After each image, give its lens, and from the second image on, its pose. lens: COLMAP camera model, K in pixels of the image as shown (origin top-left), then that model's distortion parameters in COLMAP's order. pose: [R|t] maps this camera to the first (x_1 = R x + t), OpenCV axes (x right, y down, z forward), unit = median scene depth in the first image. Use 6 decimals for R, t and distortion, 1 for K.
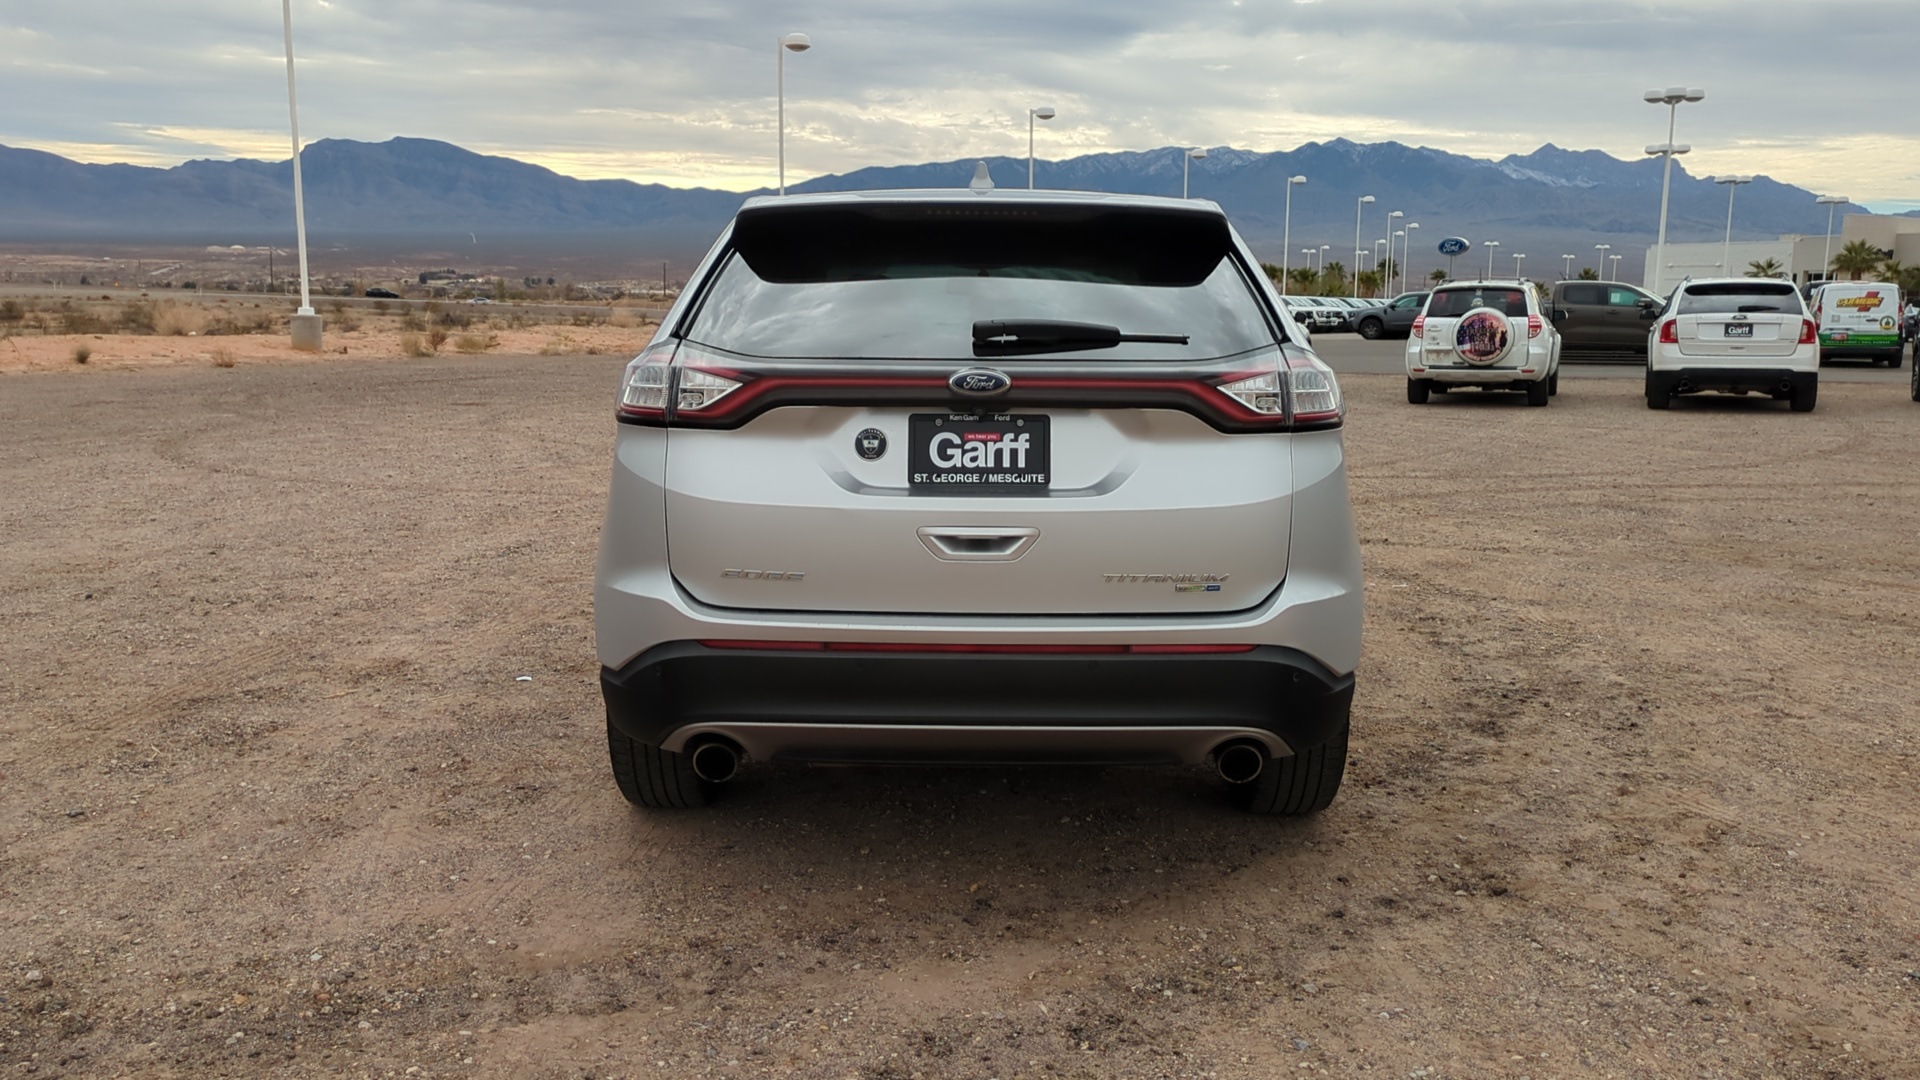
lens RADIAL K [[1643.0, 0, 974.9], [0, 1643.0, 543.7], [0, 0, 1]] dist [0.088404, -0.130260]
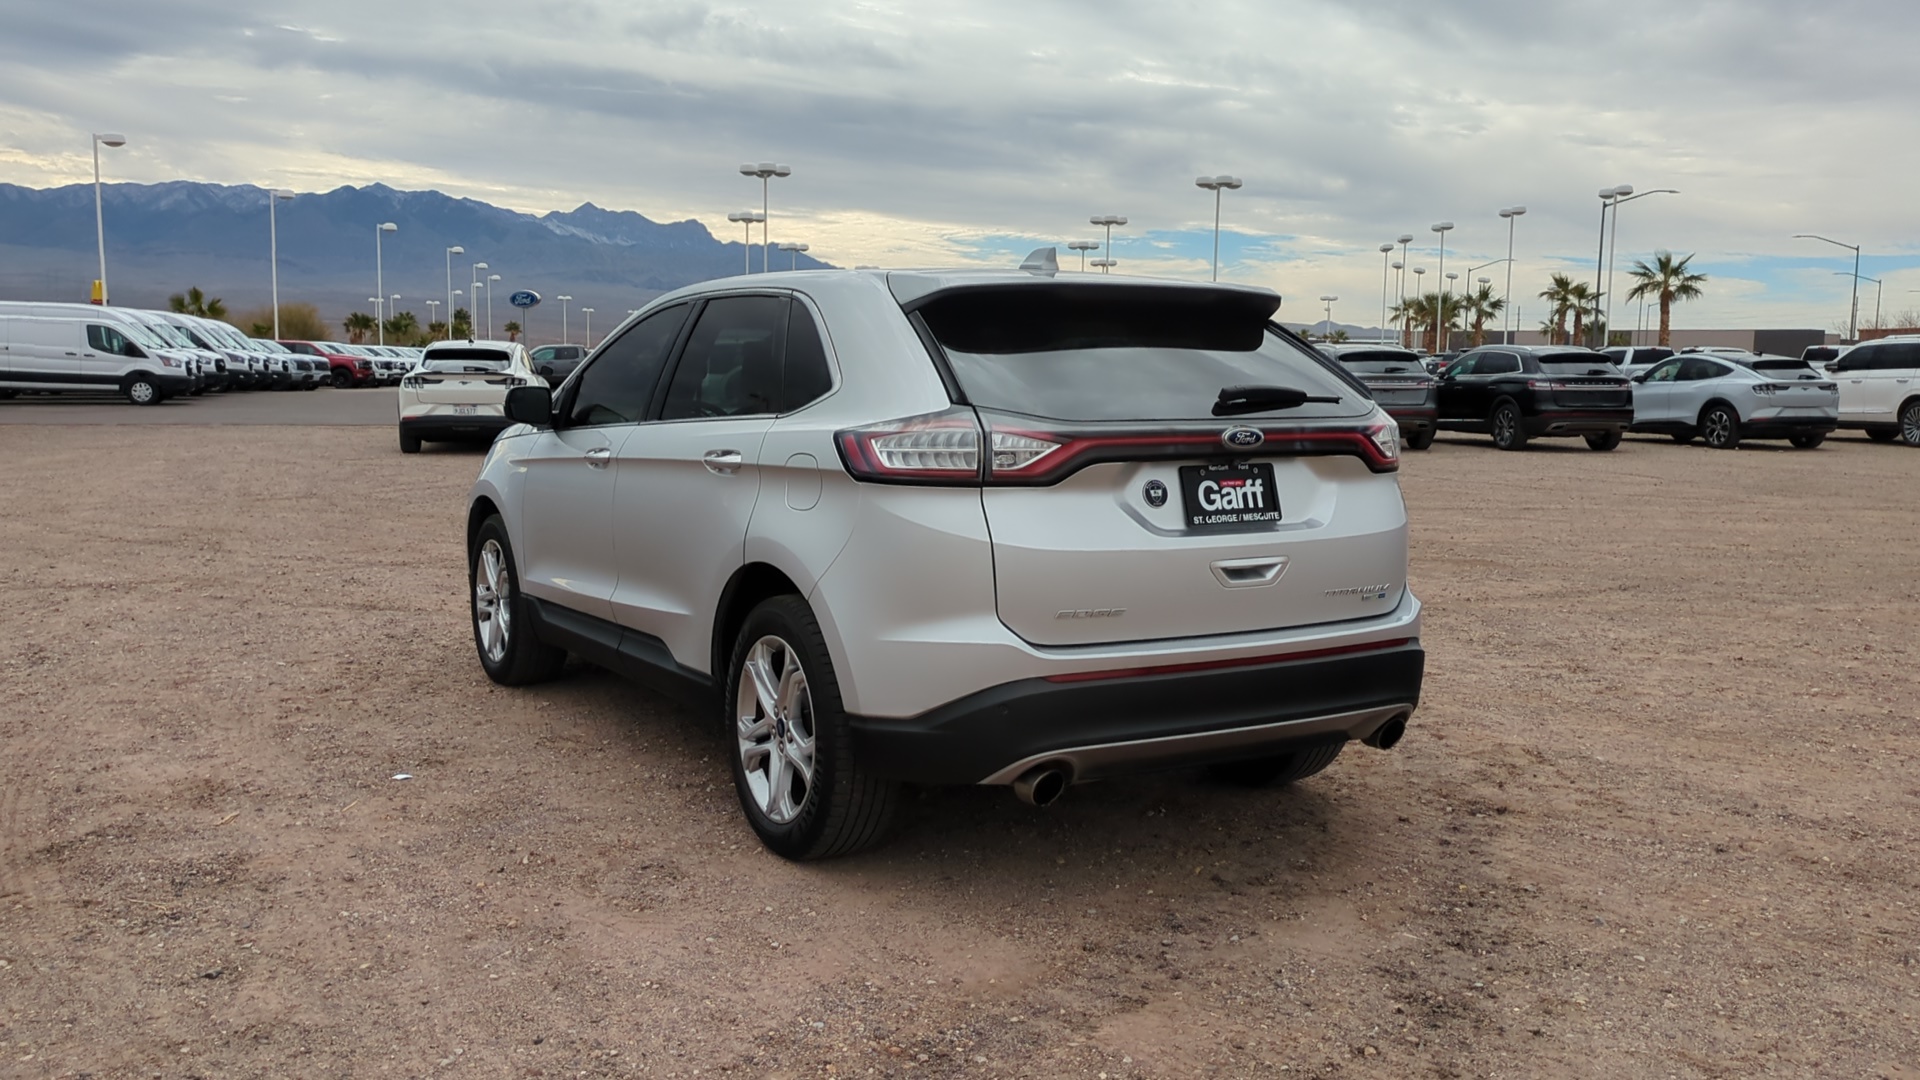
lens RADIAL K [[1649.7, 0, 972.6], [0, 1649.7, 537.6], [0, 0, 1]] dist [0.078803, -0.109438]
pose [[0.852020, -0.056522, 0.520450, -0.761109], [0.074358, 0.997141, -0.013439, -0.022969], [-0.518202, 0.050150, 0.853787, 0.073428]]
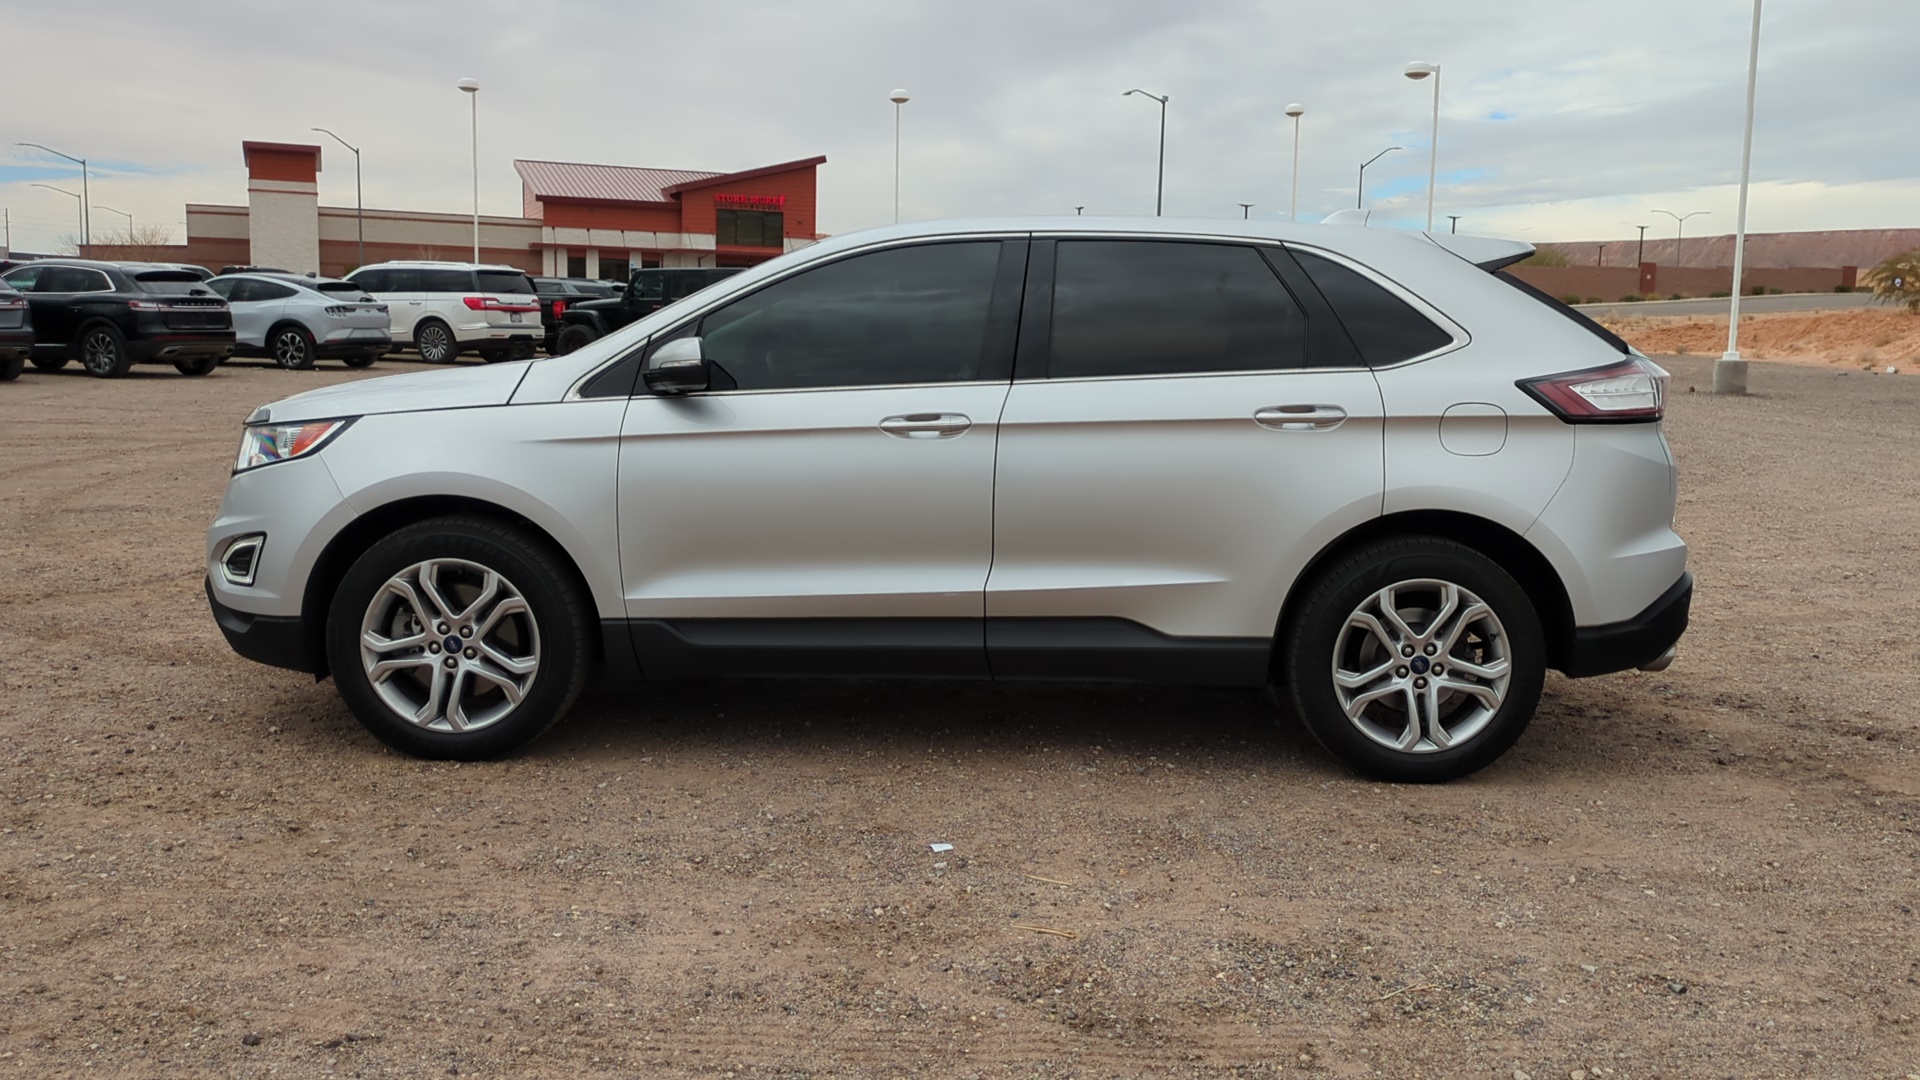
lens RADIAL K [[1649.7, 0, 972.6], [0, 1649.7, 537.6], [0, 0, 1]] dist [0.078803, -0.109438]
pose [[0.014151, -0.147852, 0.988908, -1.539603], [0.123938, 0.981640, 0.144992, -0.242865], [-0.992189, 0.120511, 0.032216, 1.523042]]
